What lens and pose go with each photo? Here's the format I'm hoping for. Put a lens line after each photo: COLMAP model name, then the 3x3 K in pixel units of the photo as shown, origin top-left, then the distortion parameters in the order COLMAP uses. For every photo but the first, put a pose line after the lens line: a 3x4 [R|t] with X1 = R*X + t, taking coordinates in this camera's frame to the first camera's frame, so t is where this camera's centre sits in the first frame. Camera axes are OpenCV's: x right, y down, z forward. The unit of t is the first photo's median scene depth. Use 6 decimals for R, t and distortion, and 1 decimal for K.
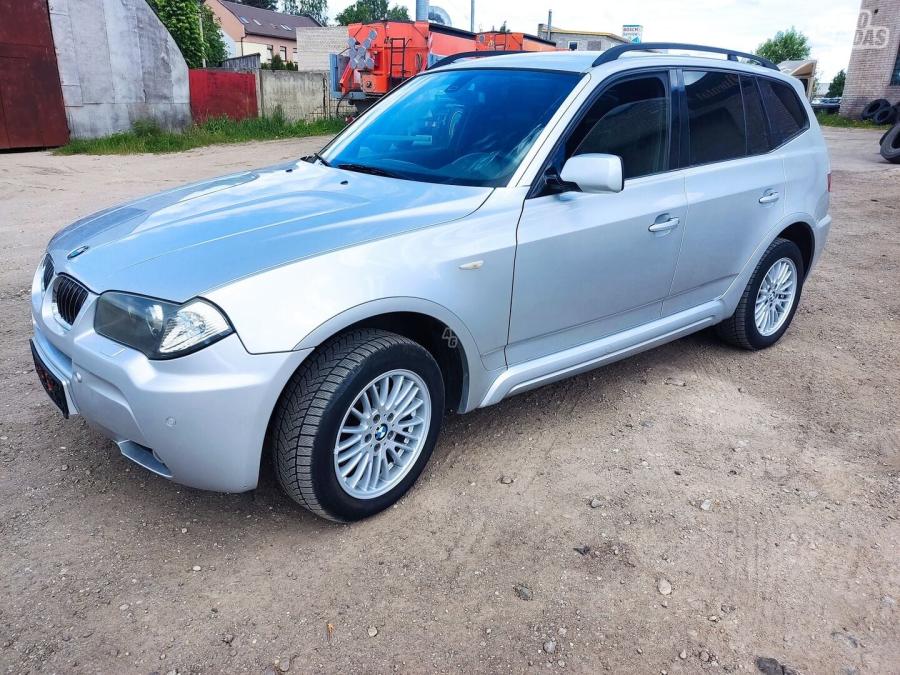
lens RADIAL K [[675.8, 0, 450.0], [0, 675.8, 337.5], [0, 0, 1]] dist [0.056995, -0.087301]
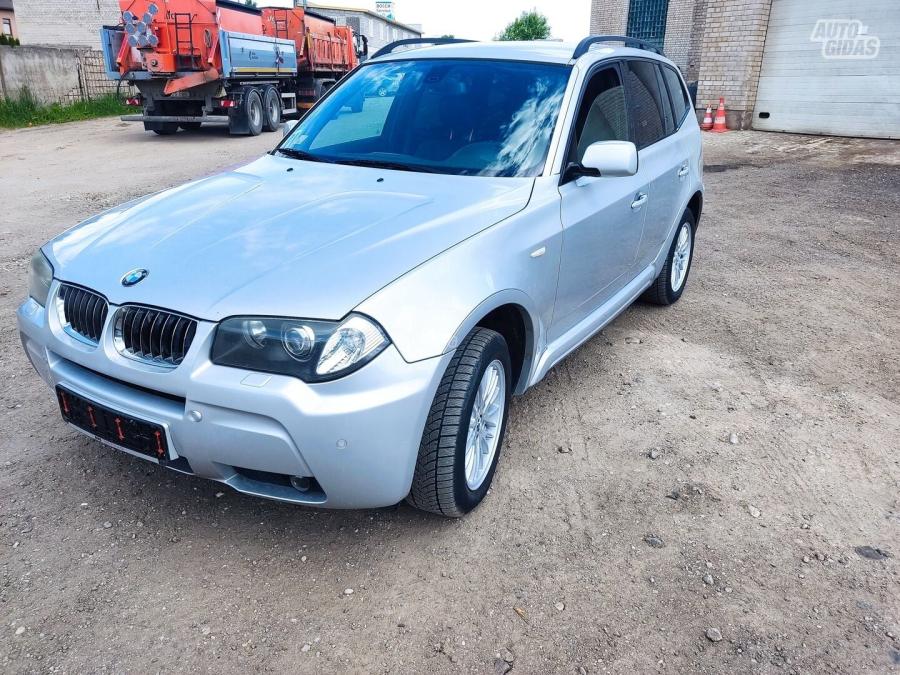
lens RADIAL K [[675.8, 0, 450.0], [0, 675.8, 337.5], [0, 0, 1]] dist [0.056995, -0.087301]
pose [[0.943261, -0.125919, 0.307251, -0.403937], [0.116385, 0.991983, 0.049237, -0.040731], [-0.310987, -0.010684, 0.950354, 0.036689]]
